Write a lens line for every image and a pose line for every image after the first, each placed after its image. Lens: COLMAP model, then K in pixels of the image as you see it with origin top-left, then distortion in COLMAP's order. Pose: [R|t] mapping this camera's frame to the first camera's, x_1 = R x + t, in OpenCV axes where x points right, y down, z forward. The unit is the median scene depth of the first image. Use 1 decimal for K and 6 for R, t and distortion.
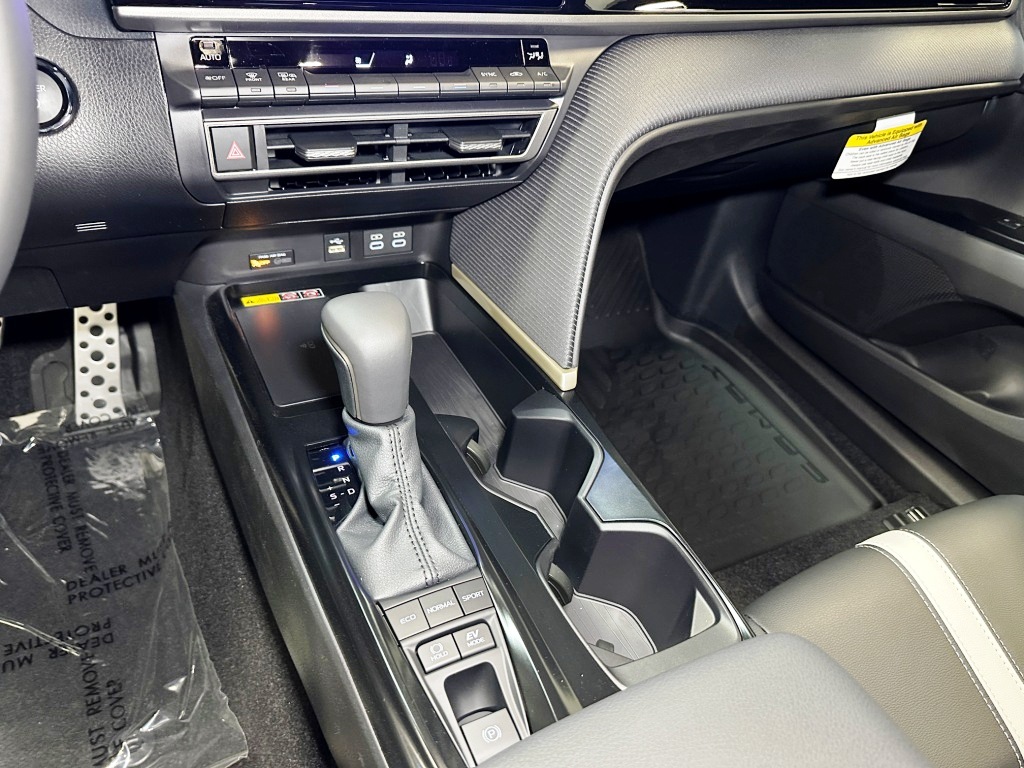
lens RADIAL K [[790.1, 0, 512.0], [0, 790.1, 384.0], [0, 0, 1]] dist [-0.001723, -0.003135]
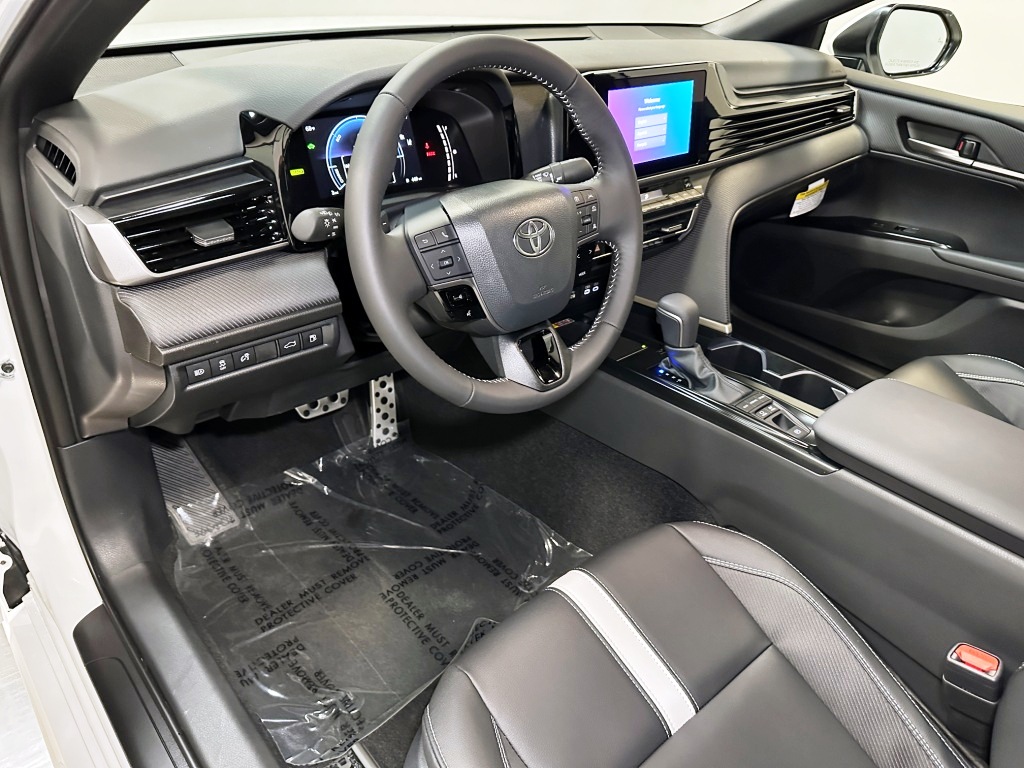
lens RADIAL K [[744.3, 0, 512.0], [0, 744.3, 384.0], [0, 0, 1]] dist [-0.024997, -0.003929]
pose [[0.969835, -0.199226, 0.140459, -0.509216], [0.210565, 0.975000, -0.070968, 0.099296], [-0.122809, 0.098404, 0.987540, -0.555616]]
